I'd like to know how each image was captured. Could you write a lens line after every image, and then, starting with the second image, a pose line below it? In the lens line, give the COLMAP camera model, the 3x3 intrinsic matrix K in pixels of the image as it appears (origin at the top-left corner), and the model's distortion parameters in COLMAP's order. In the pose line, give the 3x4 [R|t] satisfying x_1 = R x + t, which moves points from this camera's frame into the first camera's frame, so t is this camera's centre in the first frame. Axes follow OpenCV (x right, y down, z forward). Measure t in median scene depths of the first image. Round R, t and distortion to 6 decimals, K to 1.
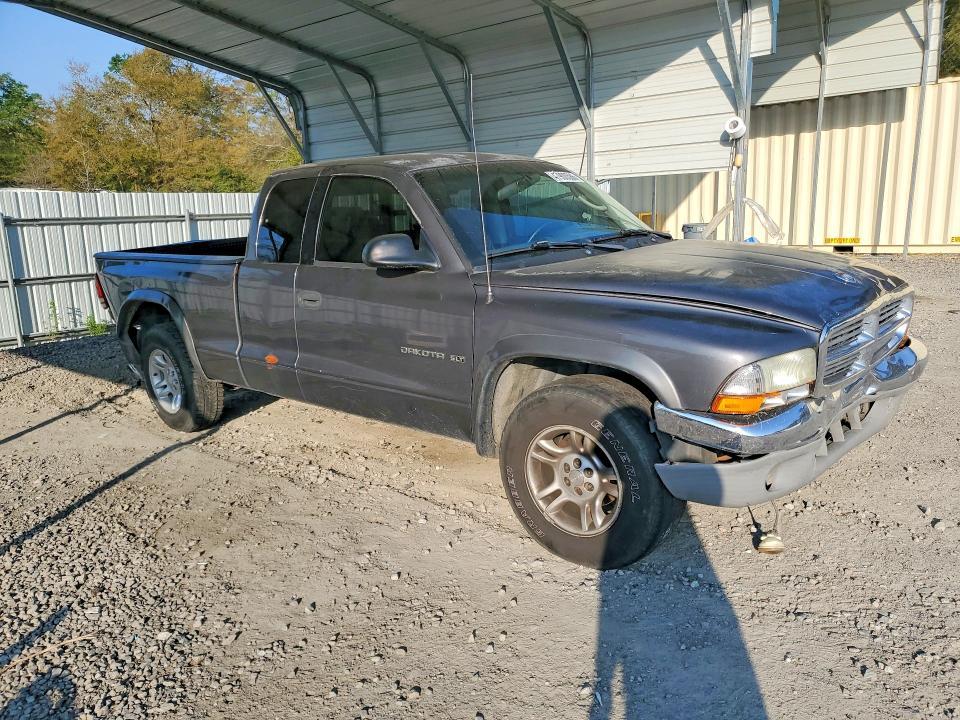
lens RADIAL K [[761.4, 0, 480.0], [0, 761.4, 359.8], [0, 0, 1]] dist [0.011605, 0.016935]
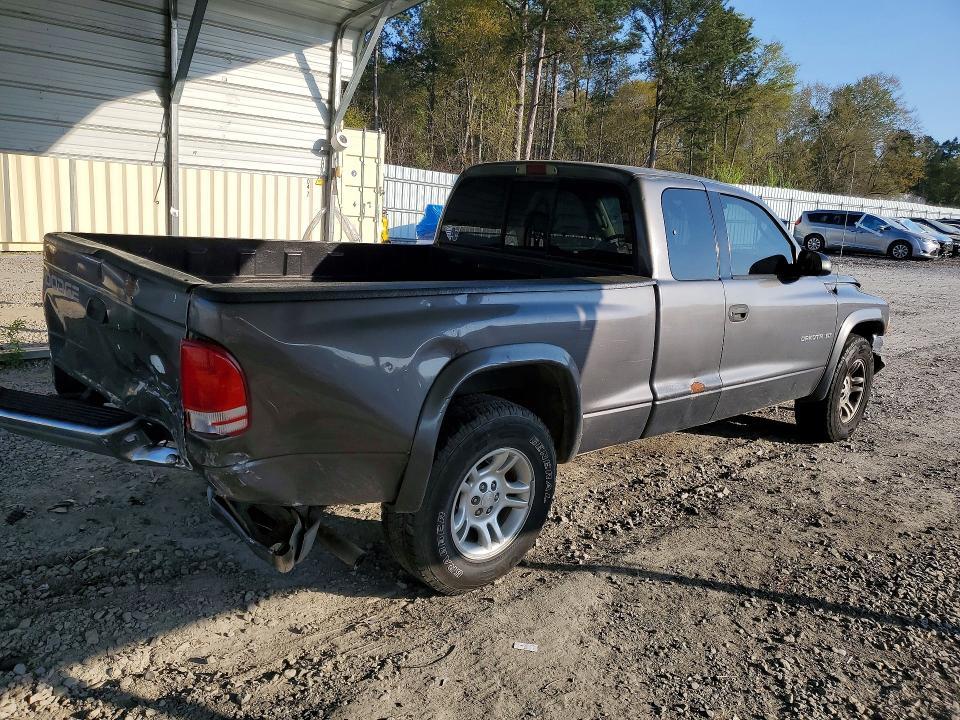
lens RADIAL K [[761.4, 0, 479.5], [0, 761.4, 358.4], [0, 0, 1]] dist [0.011605, 0.016935]
pose [[0.065300, -0.152629, 0.986124, -0.733855], [0.136477, 0.980313, 0.142692, -0.128662], [-0.988489, 0.125266, 0.084845, 0.726068]]
